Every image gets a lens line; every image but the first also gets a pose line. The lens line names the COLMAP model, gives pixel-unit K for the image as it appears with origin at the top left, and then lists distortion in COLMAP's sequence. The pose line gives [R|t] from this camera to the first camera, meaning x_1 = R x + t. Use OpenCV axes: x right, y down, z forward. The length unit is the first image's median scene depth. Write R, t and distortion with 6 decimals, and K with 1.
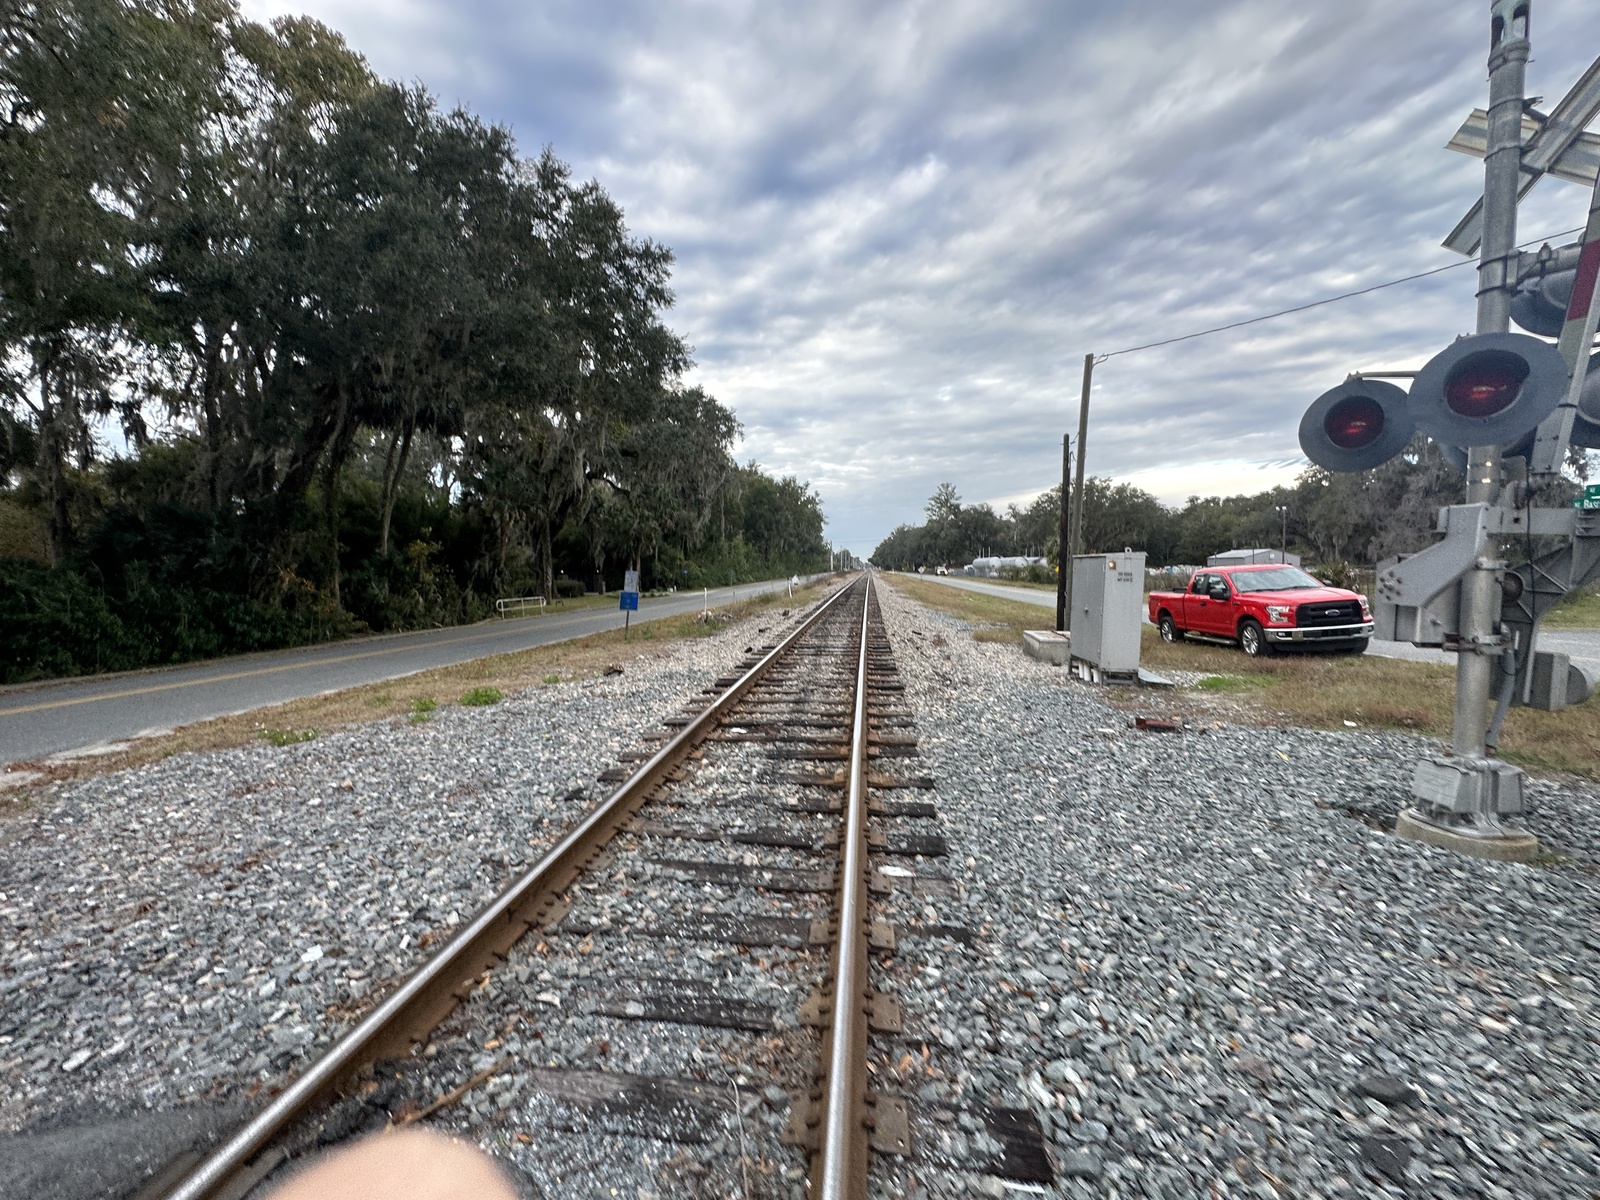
lens RADIAL K [[631.6, 0, 809.2], [0, 631.6, 599.5], [0, 0, 1]] dist [-0.004578, 0.001020]
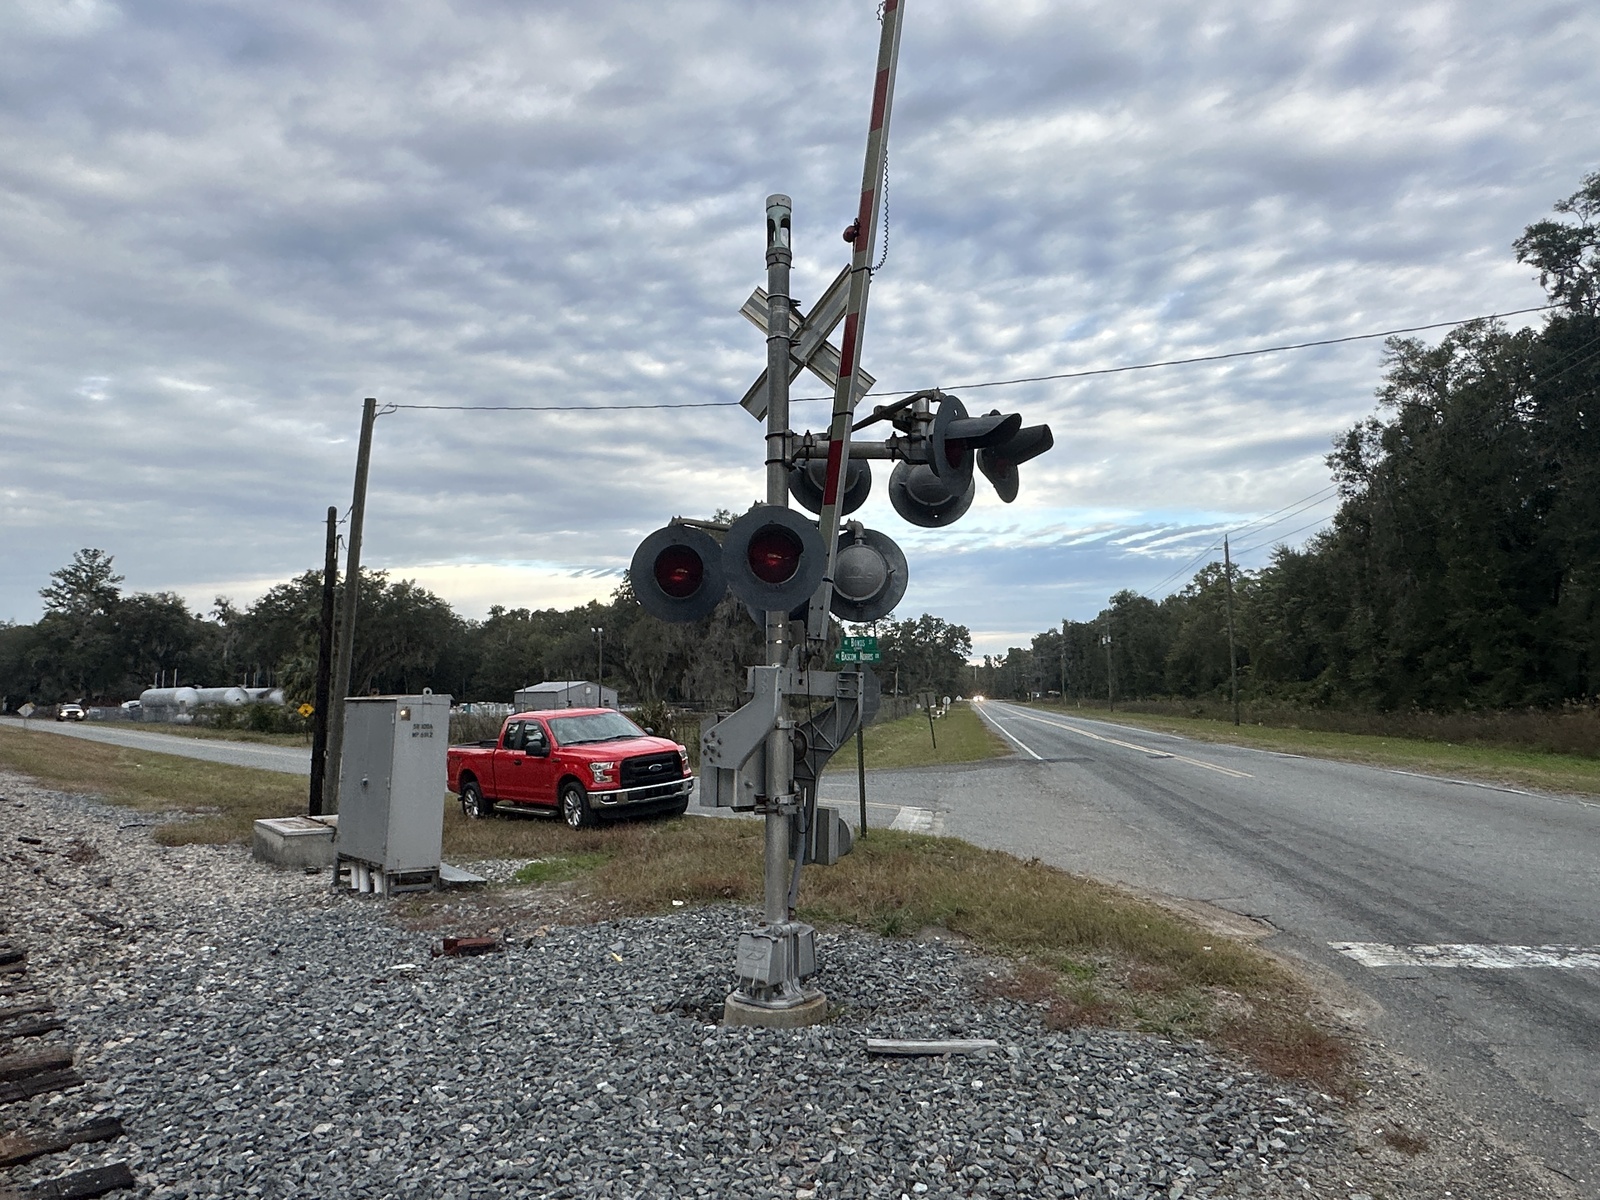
lens RADIAL K [[996.0, 0, 784.9], [0, 996.0, 606.2], [0, 0, 1]] dist [0.000683, 0.000496]
pose [[0.676687, 0.072534, 0.732689, -0.037970], [0.036716, 0.990573, -0.131974, -0.011386], [-0.735355, 0.116207, 0.667644, -0.033562]]
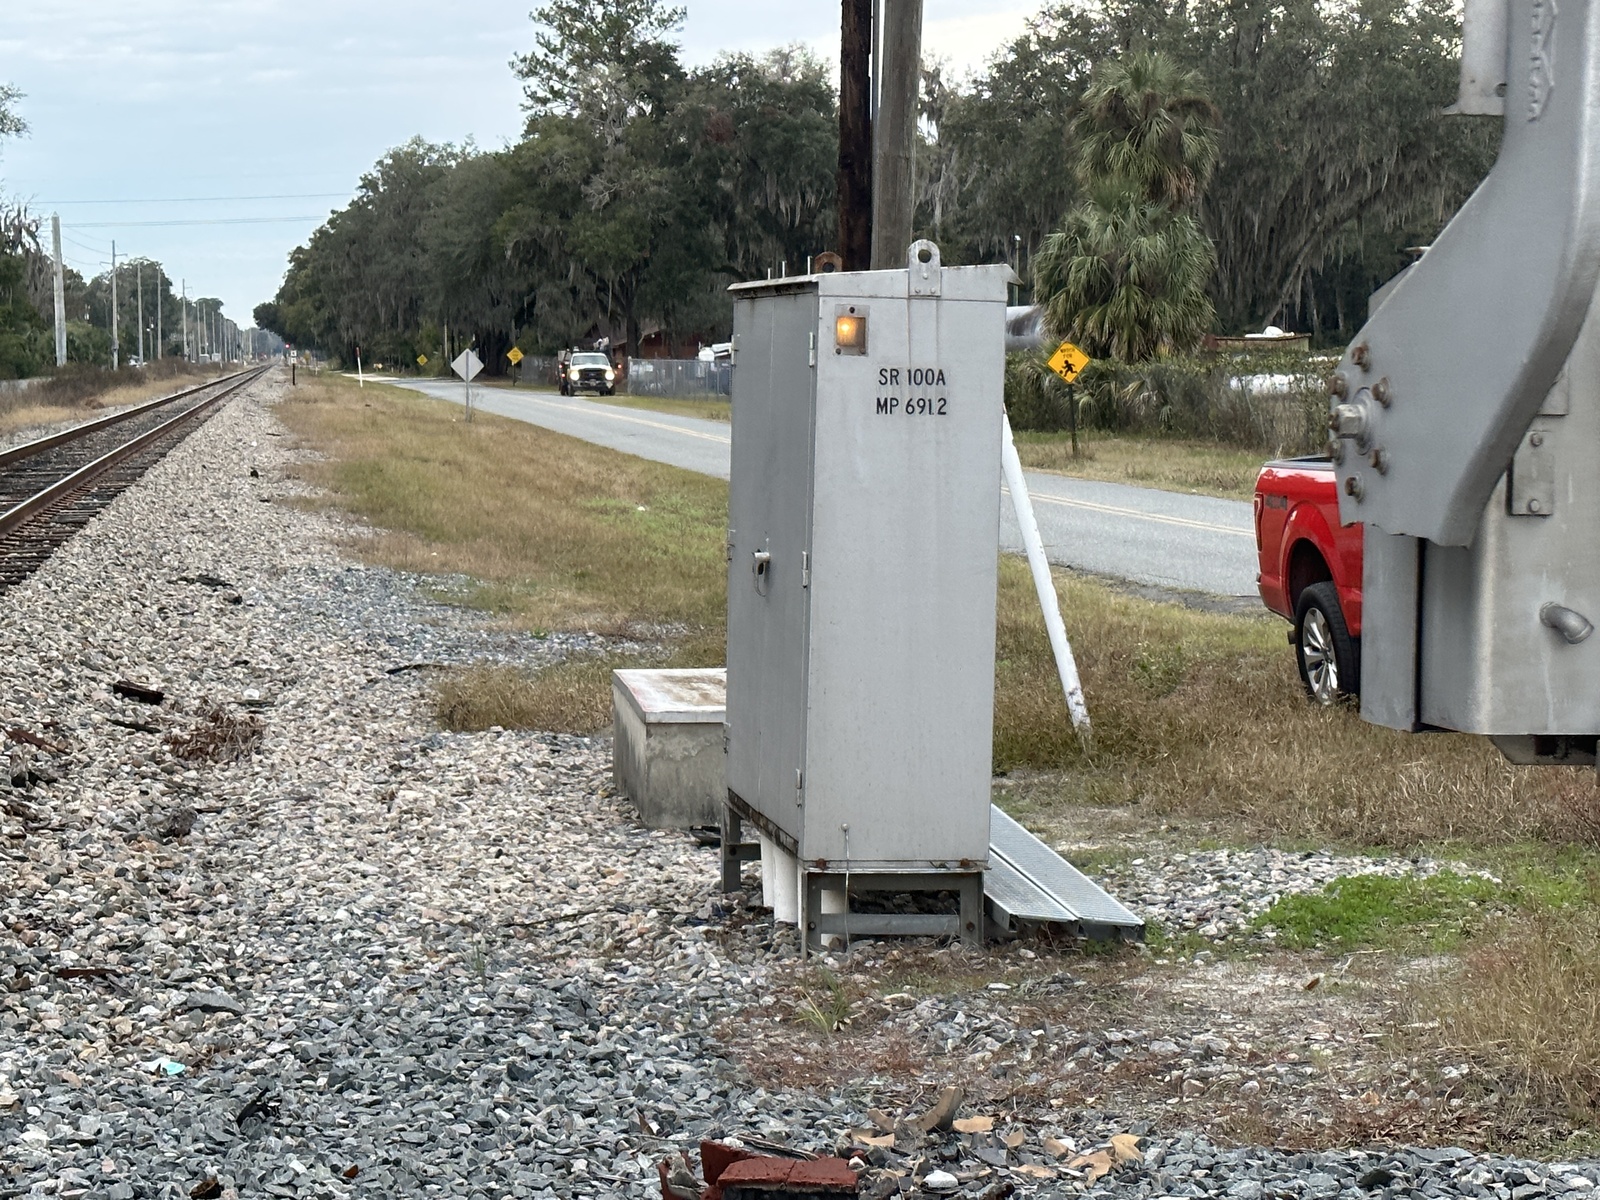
lens RADIAL K [[3075.7, 0, 809.1], [0, 3075.7, 607.1], [0, 0, 1]] dist [0.136631, 0.000000]
pose [[0.966144, -0.022325, 0.257035, 0.212159], [0.014354, 0.999357, 0.032846, -0.000287], [-0.257603, -0.028044, 0.965844, 0.078246]]
